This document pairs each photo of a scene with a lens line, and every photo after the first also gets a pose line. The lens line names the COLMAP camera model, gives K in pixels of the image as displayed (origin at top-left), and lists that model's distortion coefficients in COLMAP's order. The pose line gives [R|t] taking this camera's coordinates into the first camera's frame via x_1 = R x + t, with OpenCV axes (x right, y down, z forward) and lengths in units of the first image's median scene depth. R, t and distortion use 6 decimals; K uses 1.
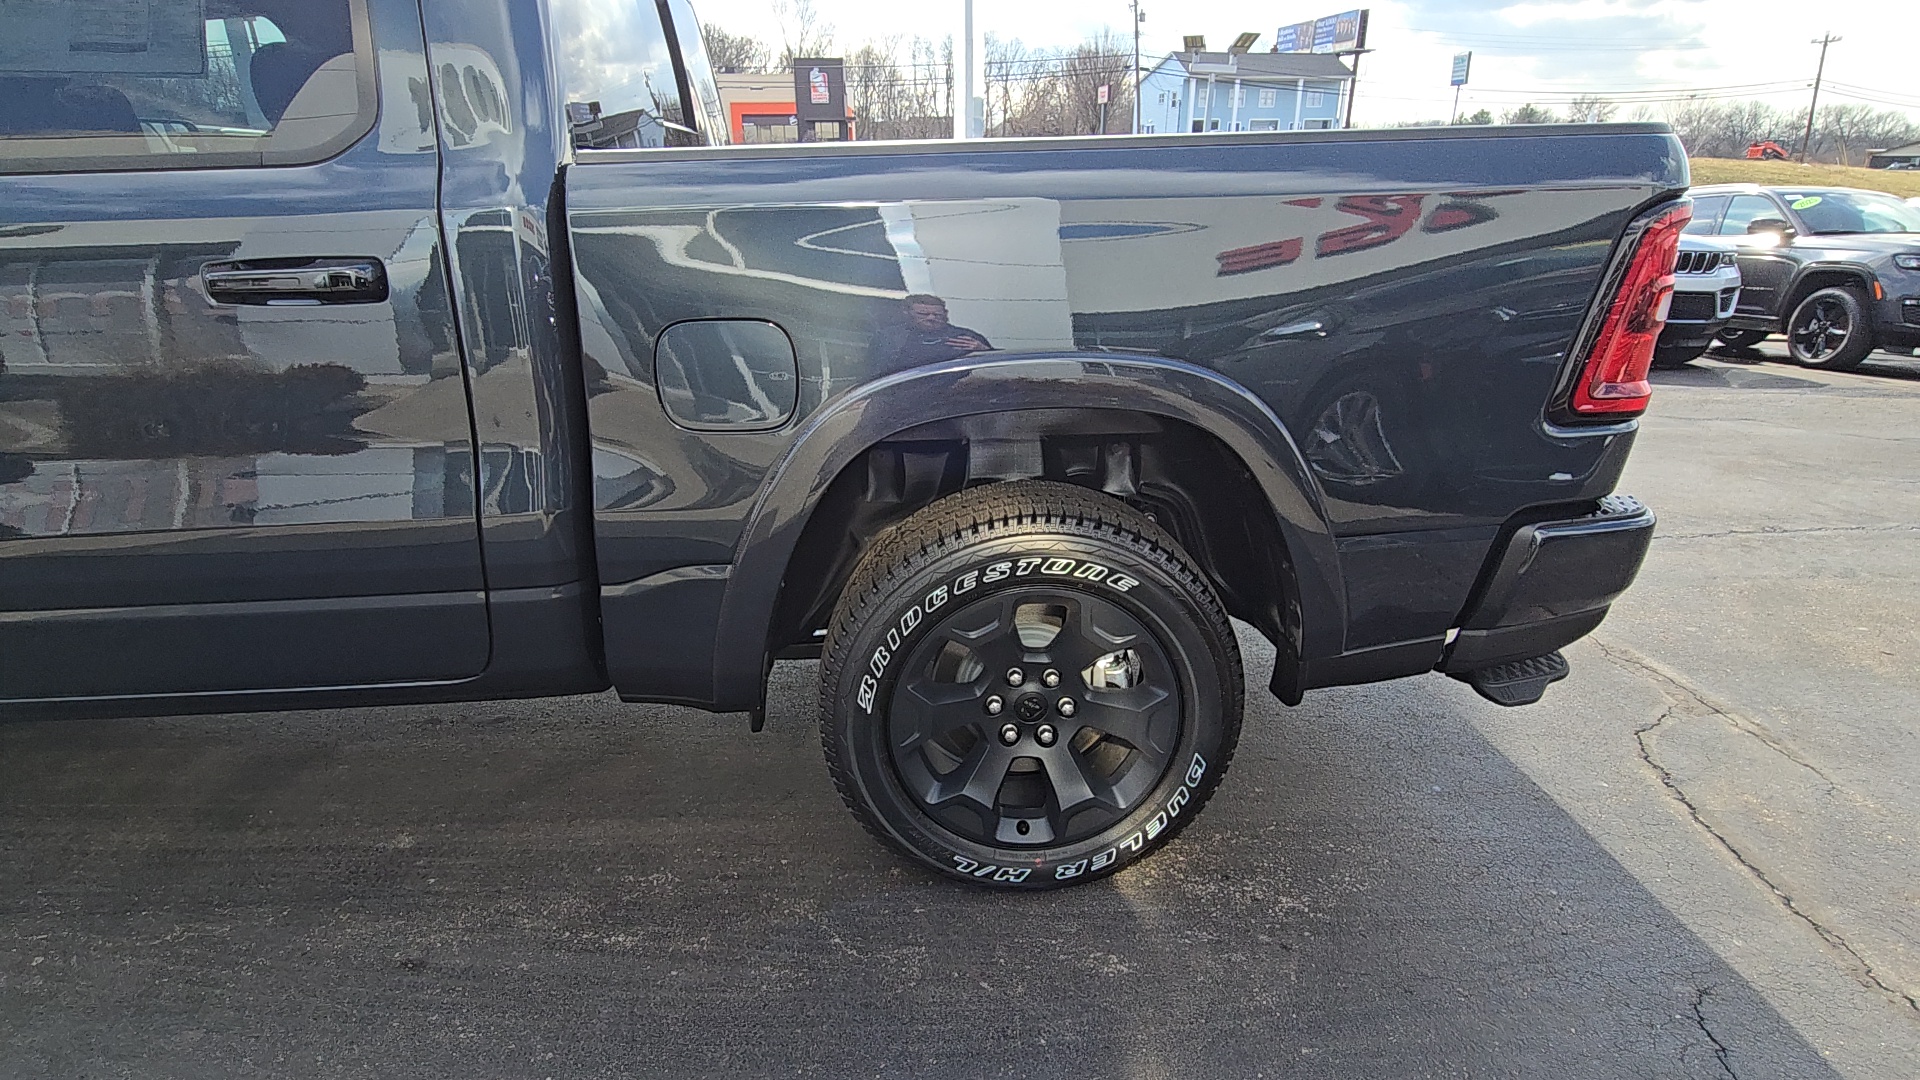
lens RADIAL K [[970.7, 0, 967.0], [0, 970.7, 538.6], [0, 0, 1]] dist [0.002237, -0.000744]
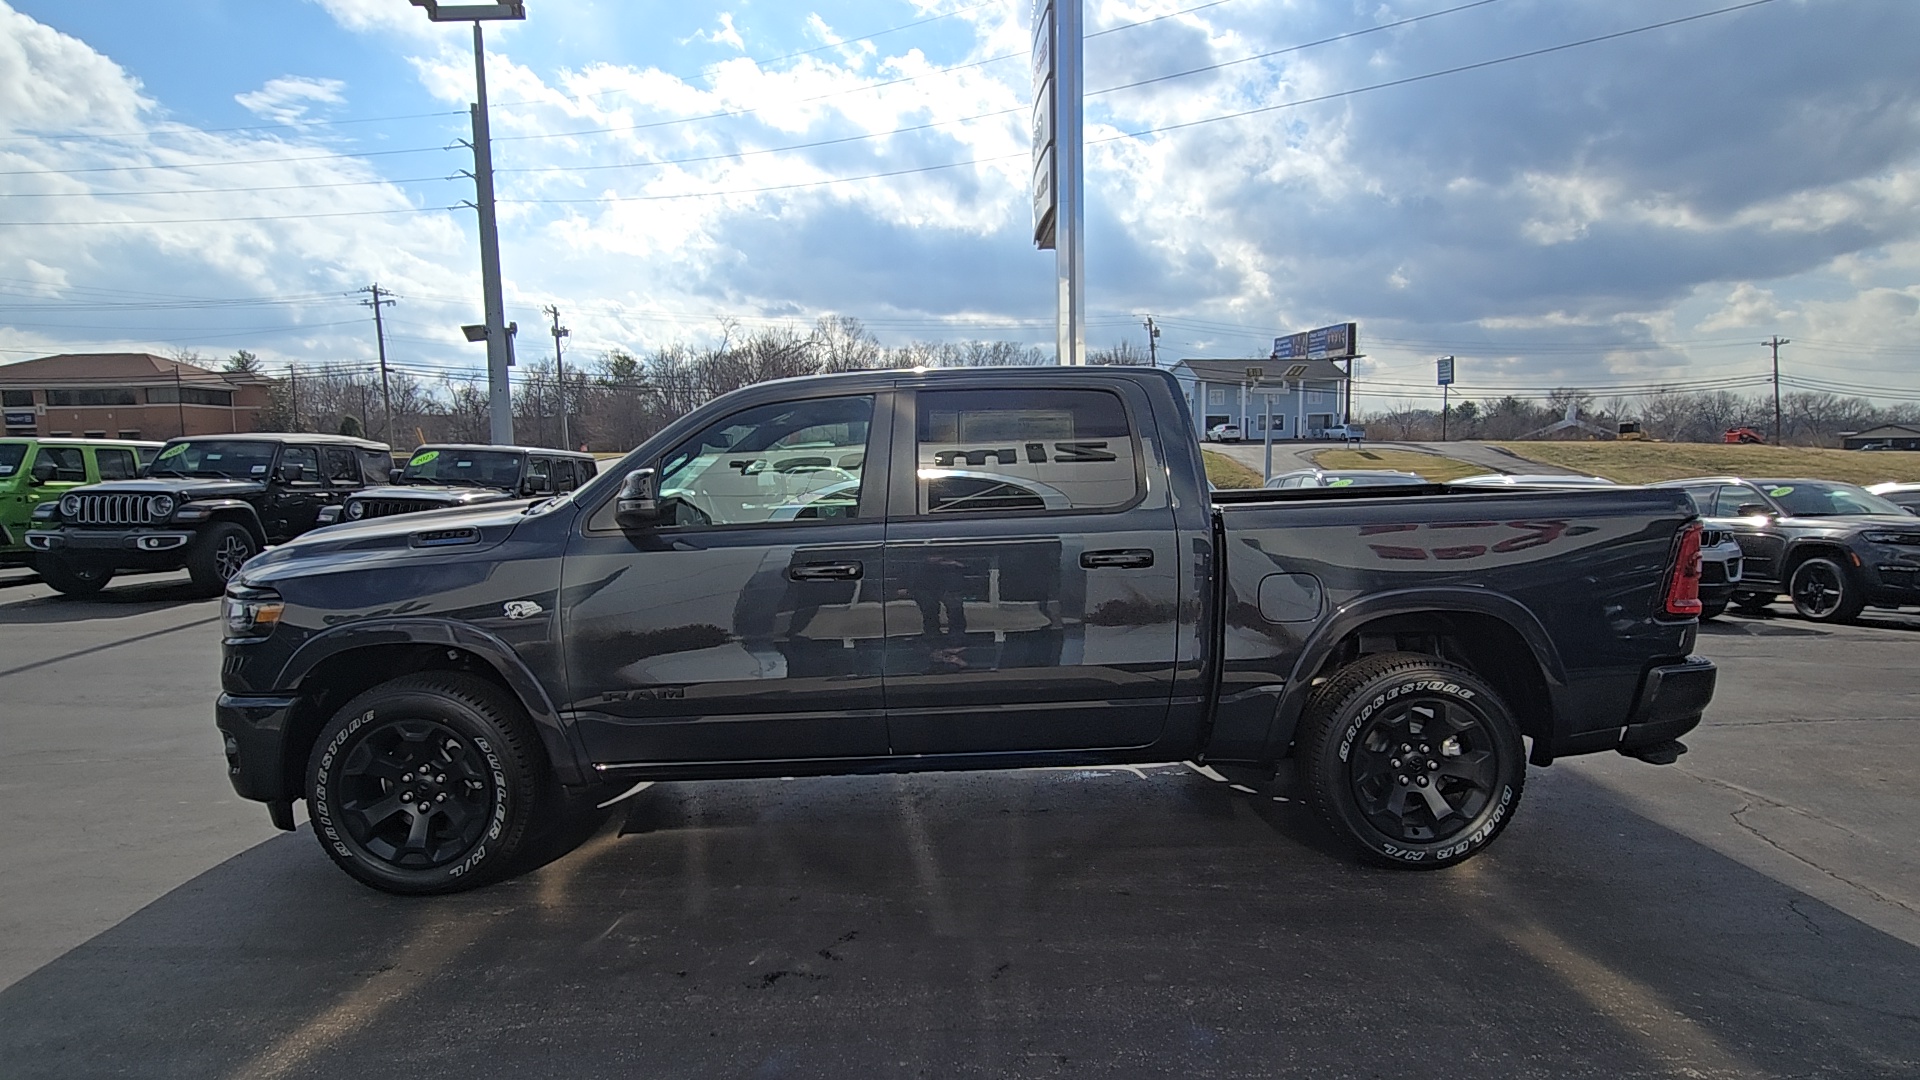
lens RADIAL K [[970.7, 0, 960.9], [0, 970.7, 540.9], [0, 0, 1]] dist [0.002237, -0.000744]
pose [[0.999684, -0.009118, -0.023436, -0.201606], [0.002339, 0.961617, -0.274384, 0.068809], [0.025039, 0.274243, 0.961334, -0.261736]]
